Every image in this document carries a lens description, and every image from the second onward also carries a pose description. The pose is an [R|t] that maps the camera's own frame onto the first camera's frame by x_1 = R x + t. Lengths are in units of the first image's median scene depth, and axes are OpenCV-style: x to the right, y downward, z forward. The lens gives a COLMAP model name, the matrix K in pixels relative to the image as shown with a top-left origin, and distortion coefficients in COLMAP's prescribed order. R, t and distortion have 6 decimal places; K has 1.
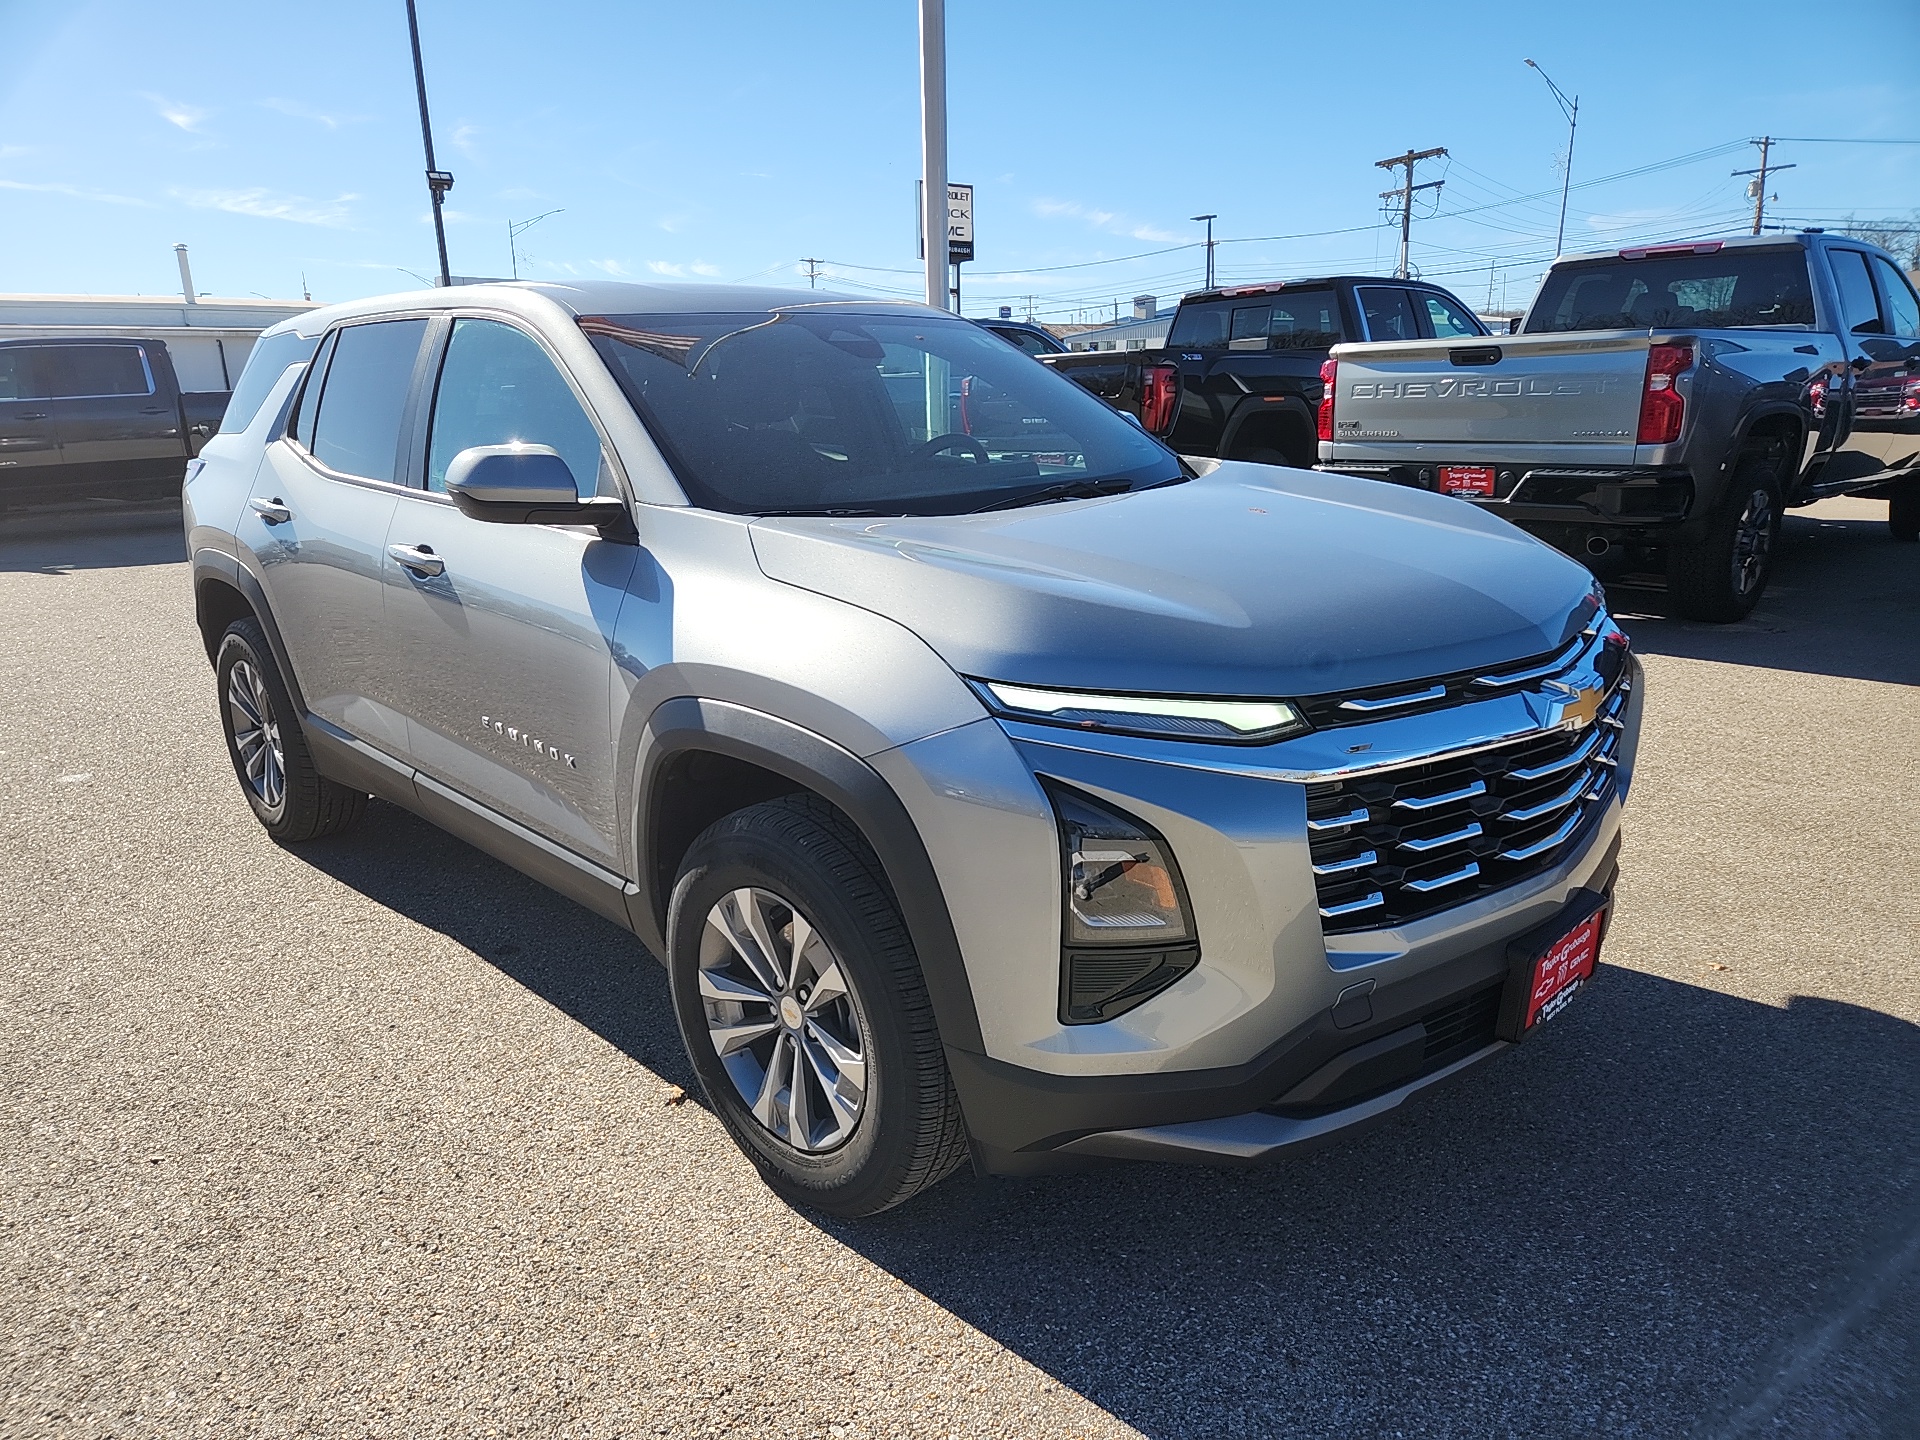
lens RADIAL K [[1337.7, 0, 940.3], [0, 1337.7, 726.3], [0, 0, 1]] dist [0.093095, -0.078961]
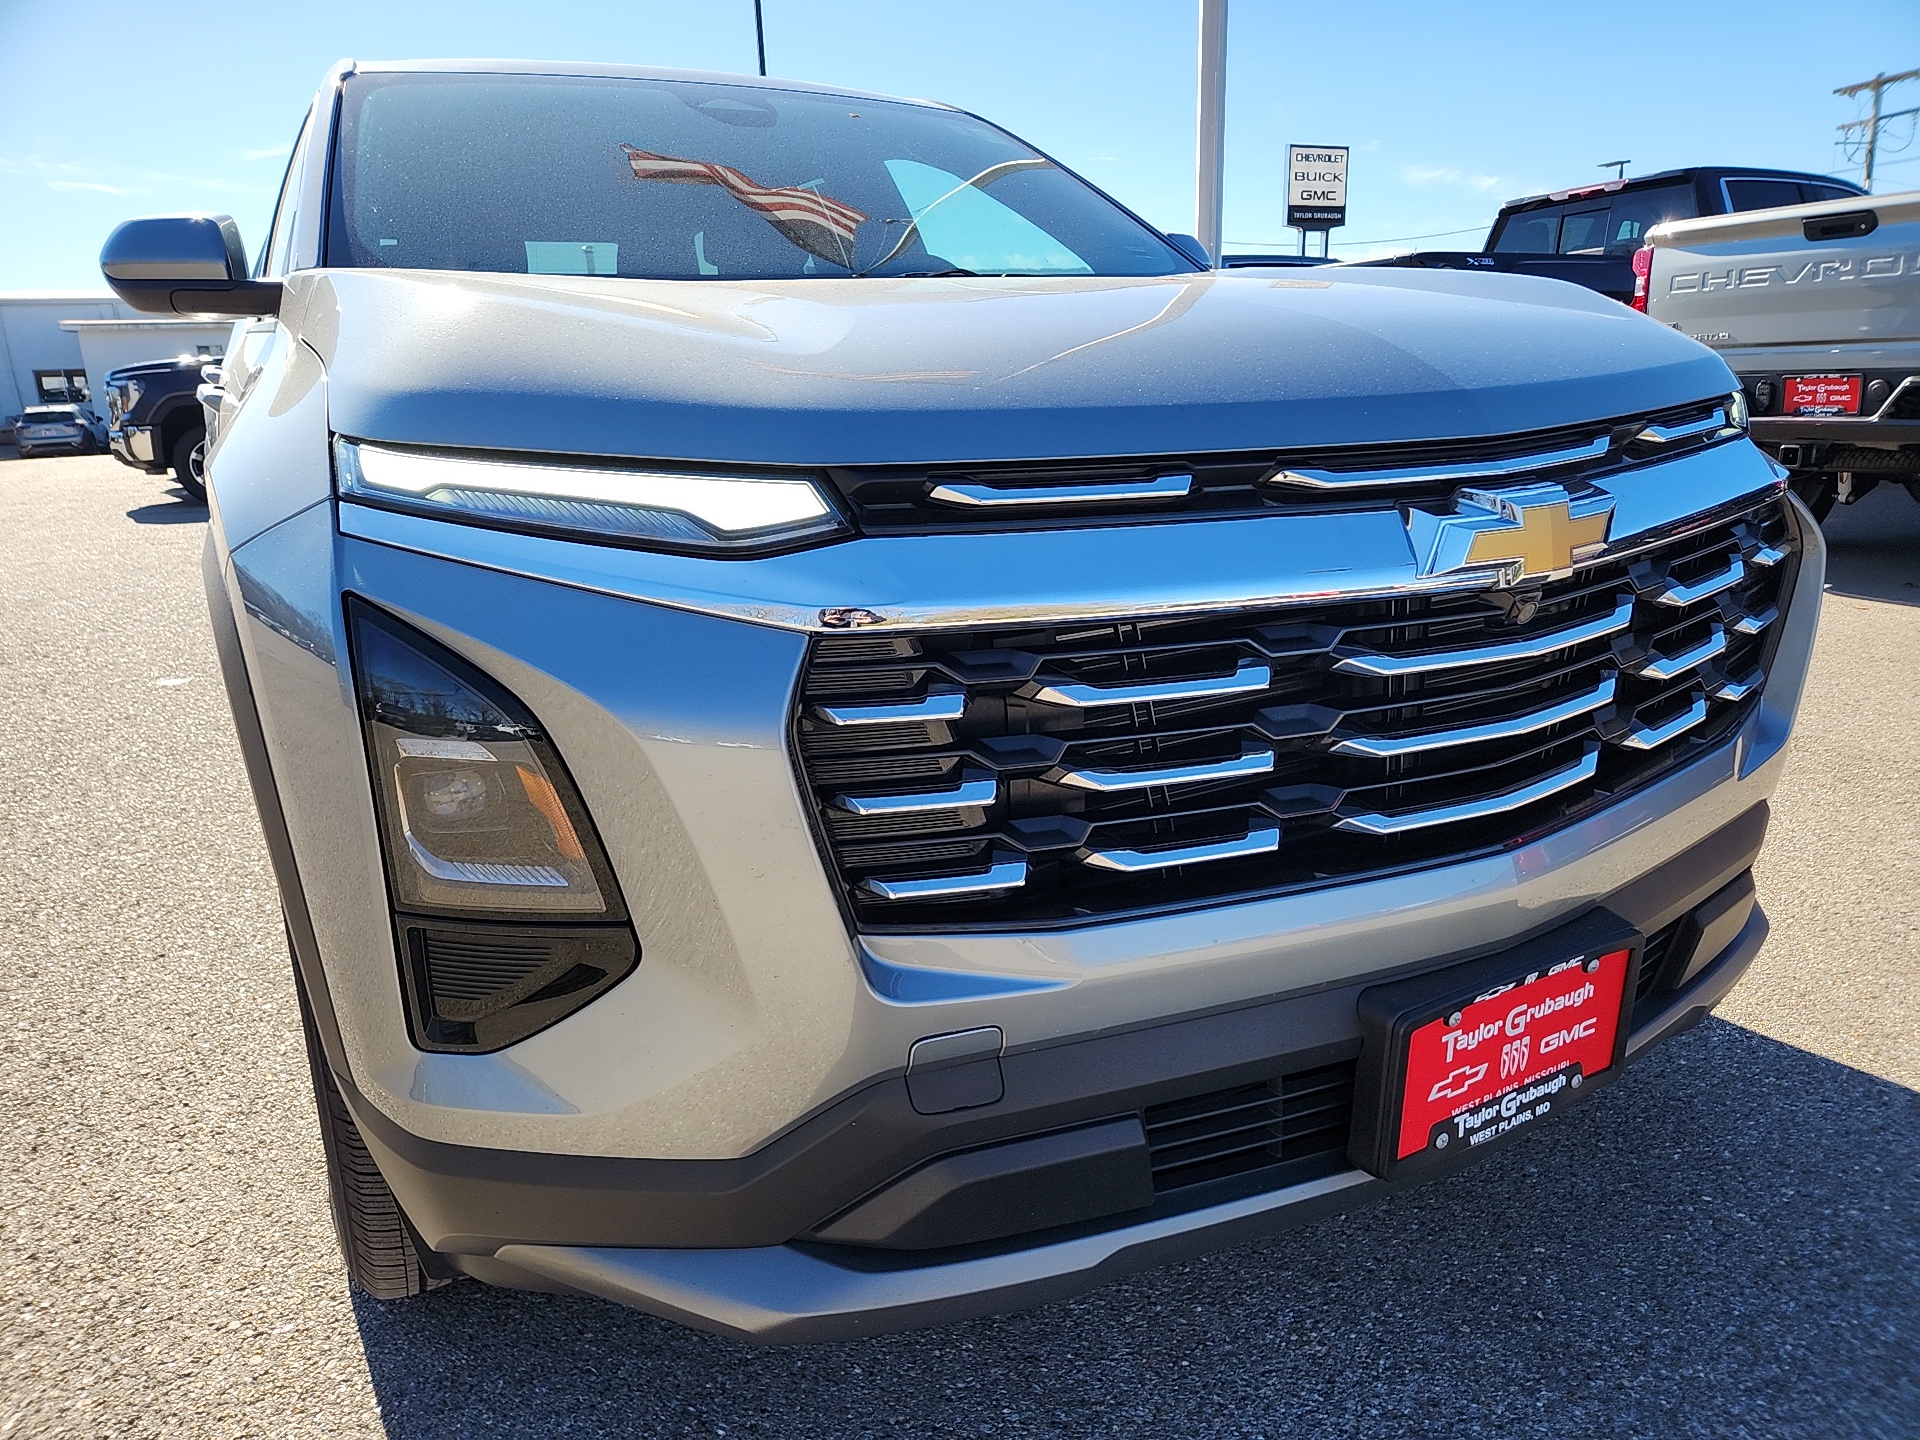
lens RADIAL K [[1337.7, 0, 940.3], [0, 1337.7, 726.3], [0, 0, 1]] dist [0.093095, -0.078961]
pose [[0.965676, 0.058474, -0.253082, 0.358357], [-0.056082, 0.998287, 0.016663, 0.053361], [0.253623, -0.001898, 0.967301, 0.415292]]
